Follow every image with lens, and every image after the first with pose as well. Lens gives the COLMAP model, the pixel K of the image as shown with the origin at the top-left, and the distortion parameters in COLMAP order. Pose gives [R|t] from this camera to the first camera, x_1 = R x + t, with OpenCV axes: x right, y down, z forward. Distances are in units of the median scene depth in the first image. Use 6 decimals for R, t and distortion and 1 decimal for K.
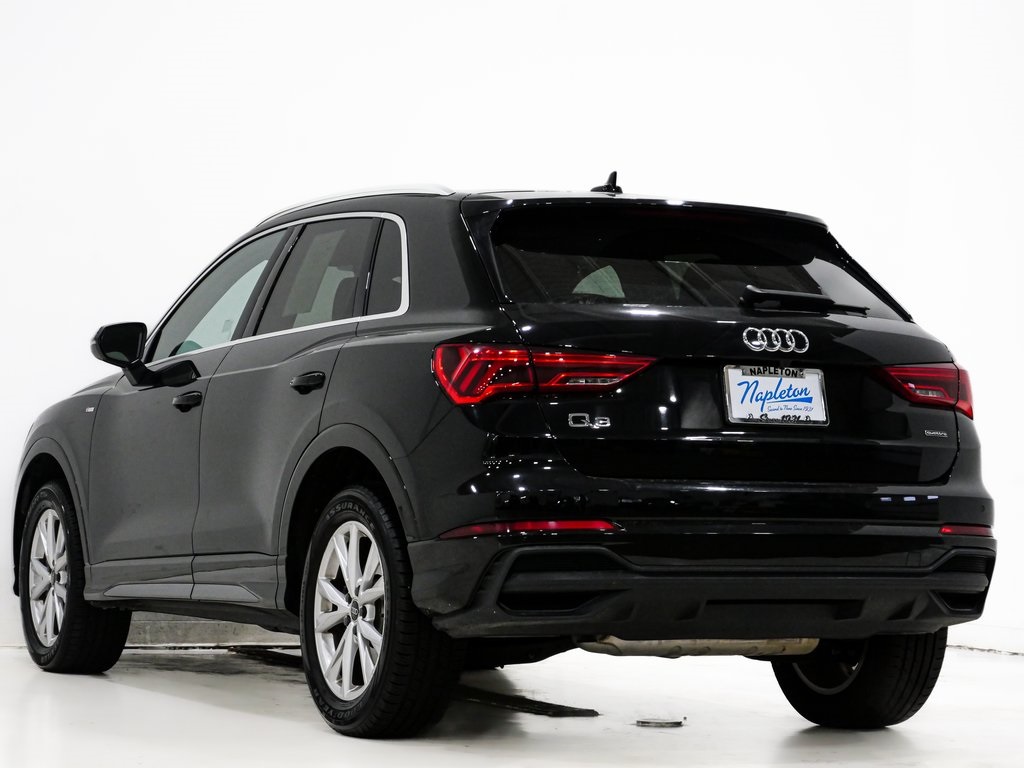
lens RADIAL K [[3020.3, 0, 512.0], [0, 3020.3, 382.5], [0, 0, 1]] dist [0.410740, 0.000000]
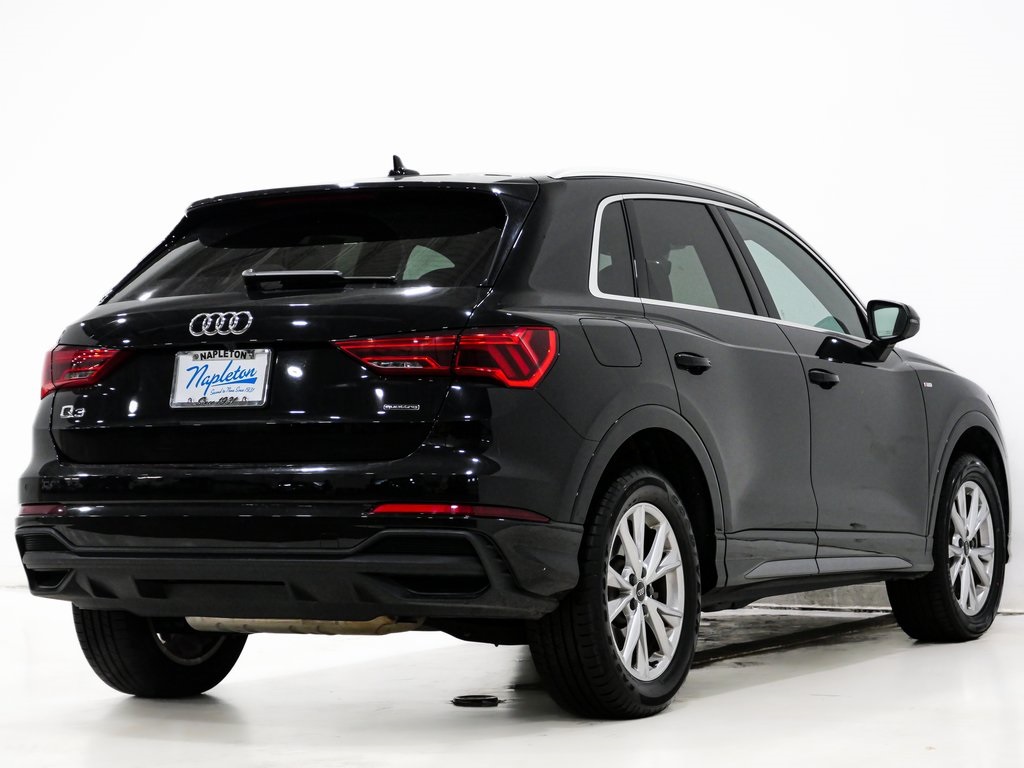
lens RADIAL K [[2607.2, 0, 511.1], [0, 2607.2, 385.7], [0, 0, 1]] dist [0.055272, 0.000000]
pose [[0.554551, -0.041516, -0.831114, 0.857815], [0.052679, 0.998503, -0.014728, 0.024518], [0.830481, -0.035615, 0.555907, 0.596886]]
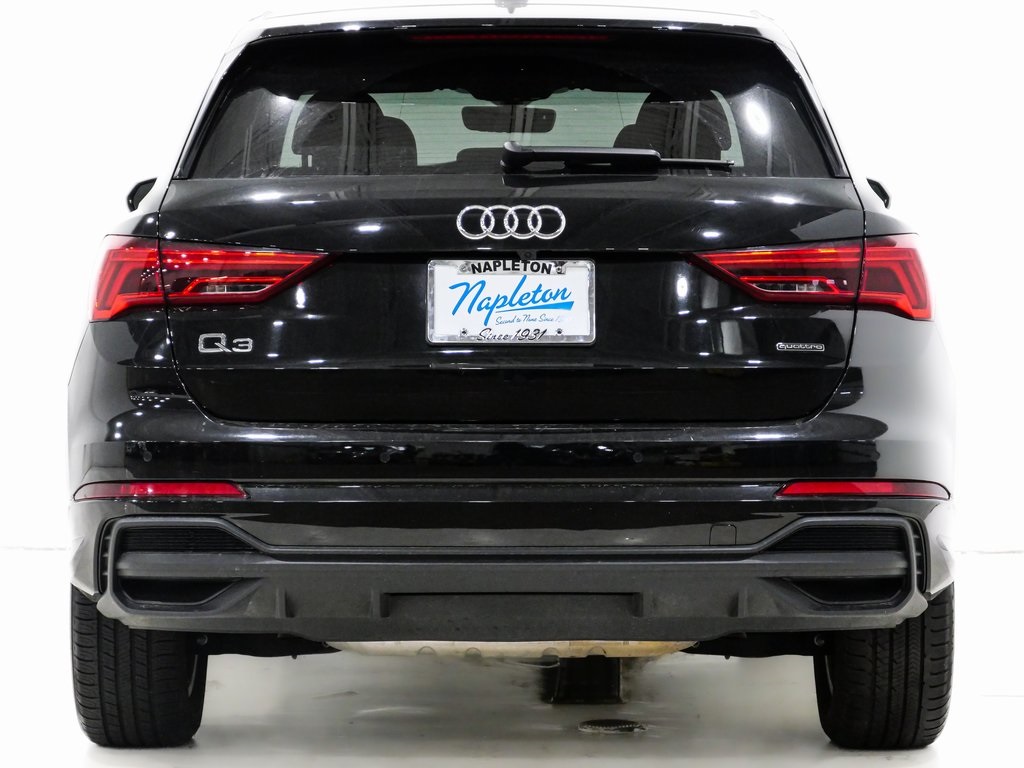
lens RADIAL K [[3255.4, 0, 513.0], [0, 3255.4, 382.9], [0, 0, 1]] dist [-0.119109, 0.000000]
pose [[0.884183, 0.002718, -0.467133, 0.436957], [0.032216, 0.997248, 0.066780, -0.026963], [0.466029, -0.074094, 0.881661, 0.335993]]
